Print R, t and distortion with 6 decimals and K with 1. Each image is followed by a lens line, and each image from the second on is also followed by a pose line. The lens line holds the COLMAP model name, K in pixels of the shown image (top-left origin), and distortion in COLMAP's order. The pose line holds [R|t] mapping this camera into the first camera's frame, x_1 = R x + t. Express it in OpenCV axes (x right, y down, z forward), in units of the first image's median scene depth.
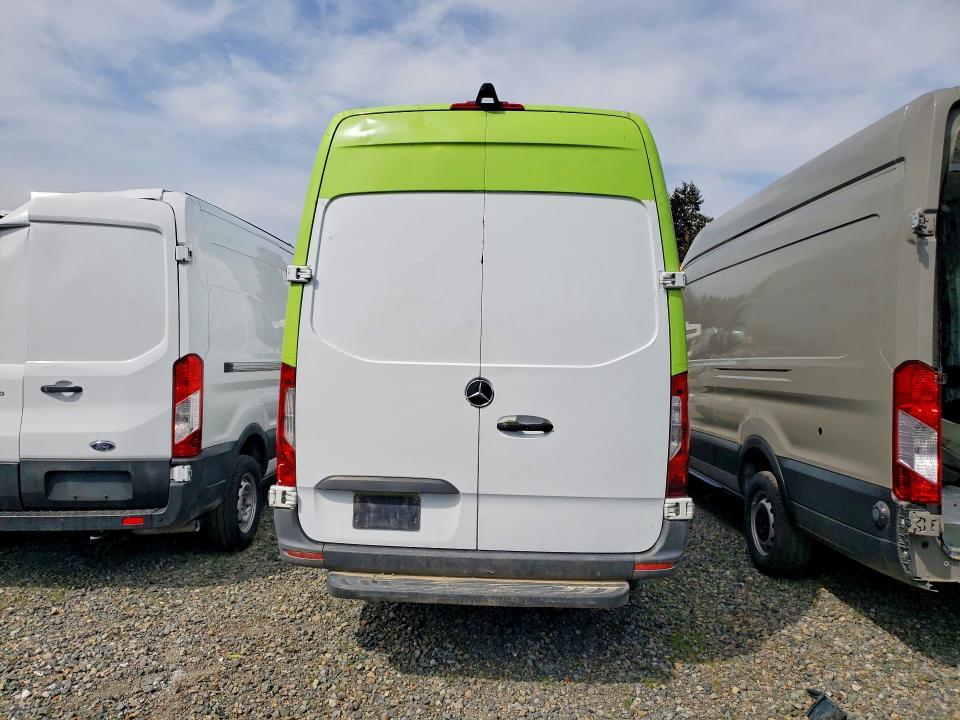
lens RADIAL K [[736.0, 0, 459.5], [0, 736.0, 361.4], [0, 0, 1]] dist [0.174301, -0.289263]
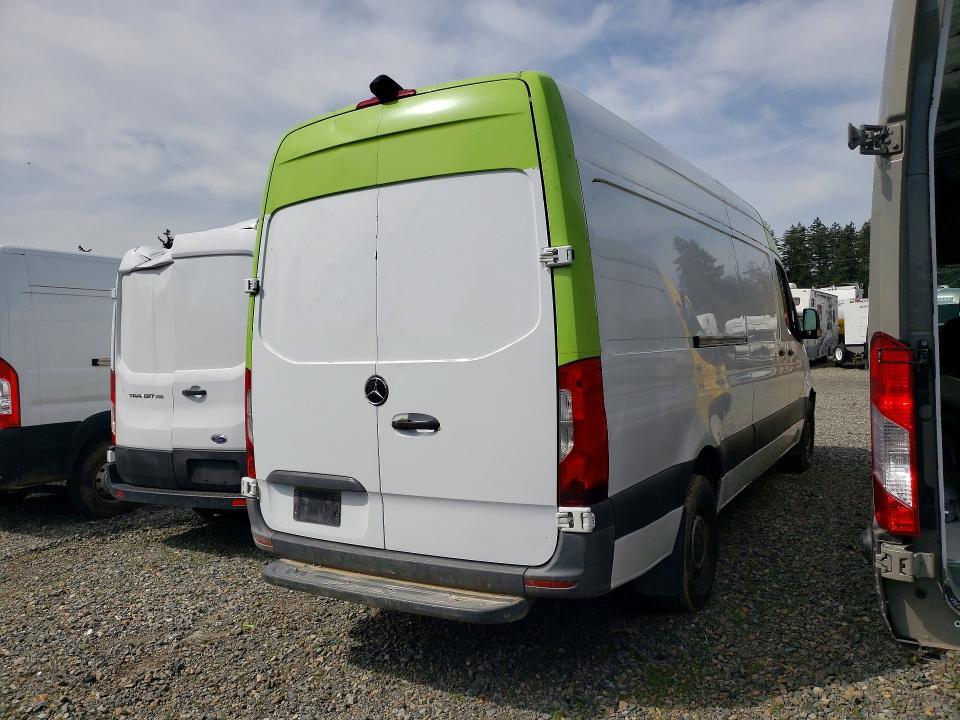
lens RADIAL K [[736.0, 0, 459.5], [0, 736.0, 361.4], [0, 0, 1]] dist [0.174301, -0.289263]
pose [[0.874265, -0.039180, -0.483866, 0.592220], [0.043185, 0.999063, -0.002870, 0.010741], [0.483525, -0.018387, 0.875137, 0.183747]]
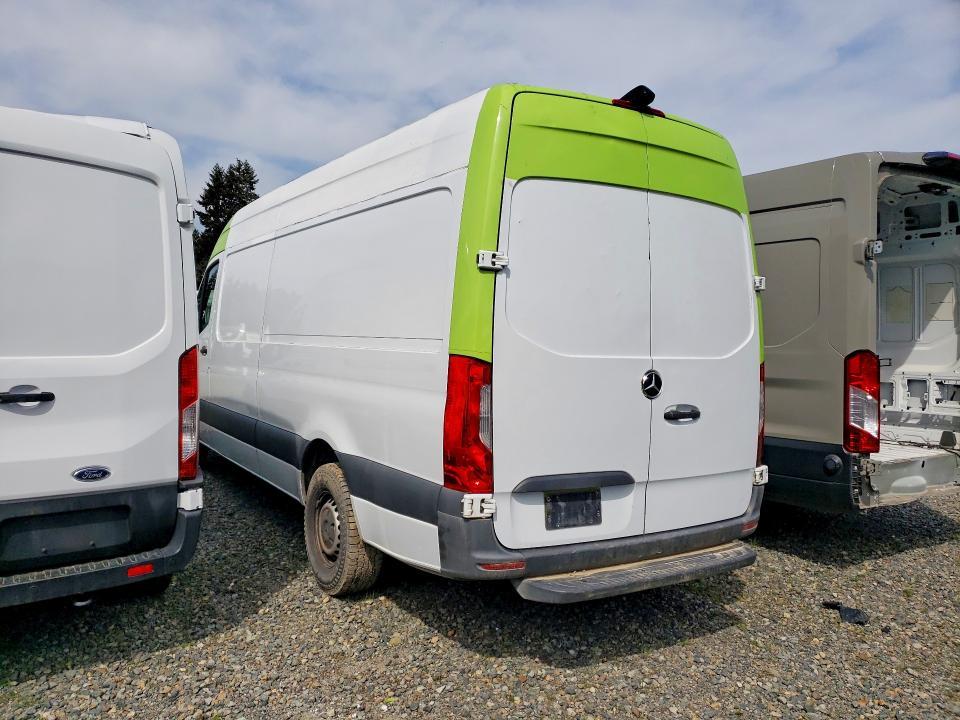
lens RADIAL K [[736.0, 0, 459.5], [0, 736.0, 361.4], [0, 0, 1]] dist [0.174301, -0.289263]
pose [[0.825567, -0.016649, 0.564059, -0.773835], [0.000524, 0.999587, 0.028738, -0.020380], [-0.564305, -0.023429, 0.825234, 0.278760]]
